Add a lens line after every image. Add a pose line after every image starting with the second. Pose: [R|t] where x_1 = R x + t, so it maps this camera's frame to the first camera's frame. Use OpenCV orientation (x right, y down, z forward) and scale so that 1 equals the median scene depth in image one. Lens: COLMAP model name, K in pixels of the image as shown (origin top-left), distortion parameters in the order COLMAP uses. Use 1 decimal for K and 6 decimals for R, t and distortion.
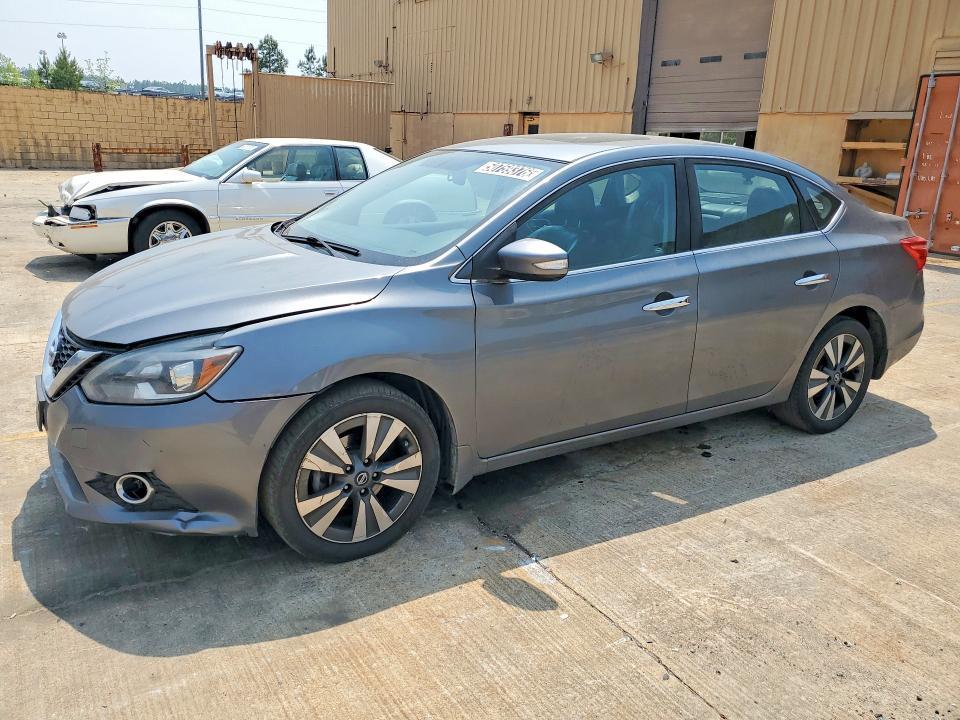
lens RADIAL K [[787.2, 0, 461.4], [0, 787.2, 360.7], [0, 0, 1]] dist [0.003725, 0.028053]
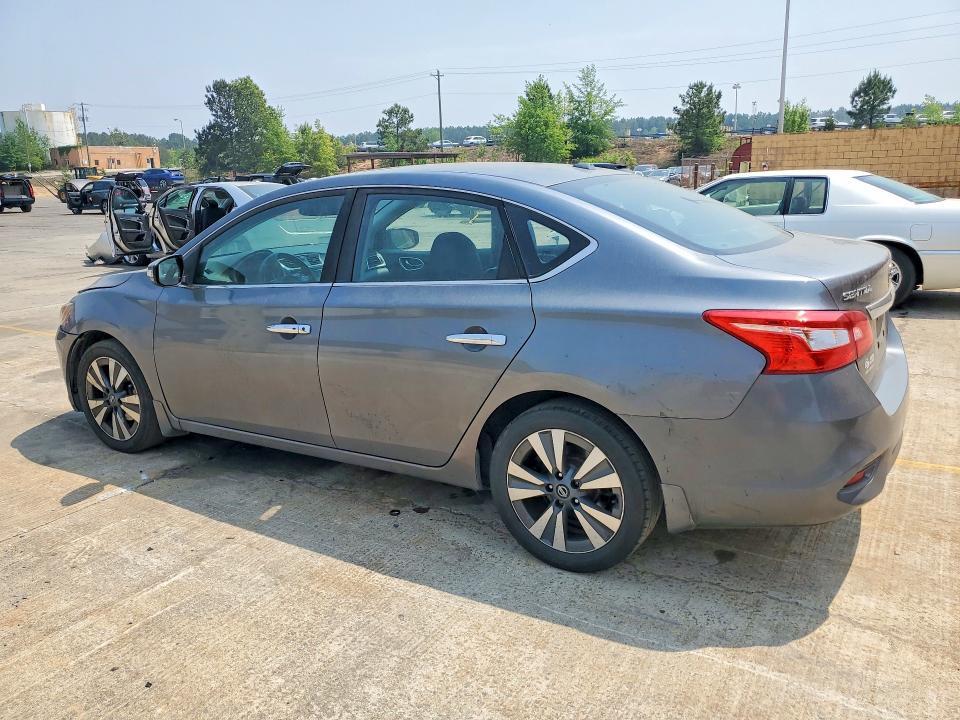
lens RADIAL K [[788.3, 0, 491.1], [0, 788.3, 377.7], [0, 0, 1]] dist [0.008326, 0.015009]
pose [[0.430007, 0.180061, -0.884687, 1.156772], [-0.202258, 0.974216, 0.099974, -0.148293], [0.879878, 0.135946, 0.455339, 0.679068]]
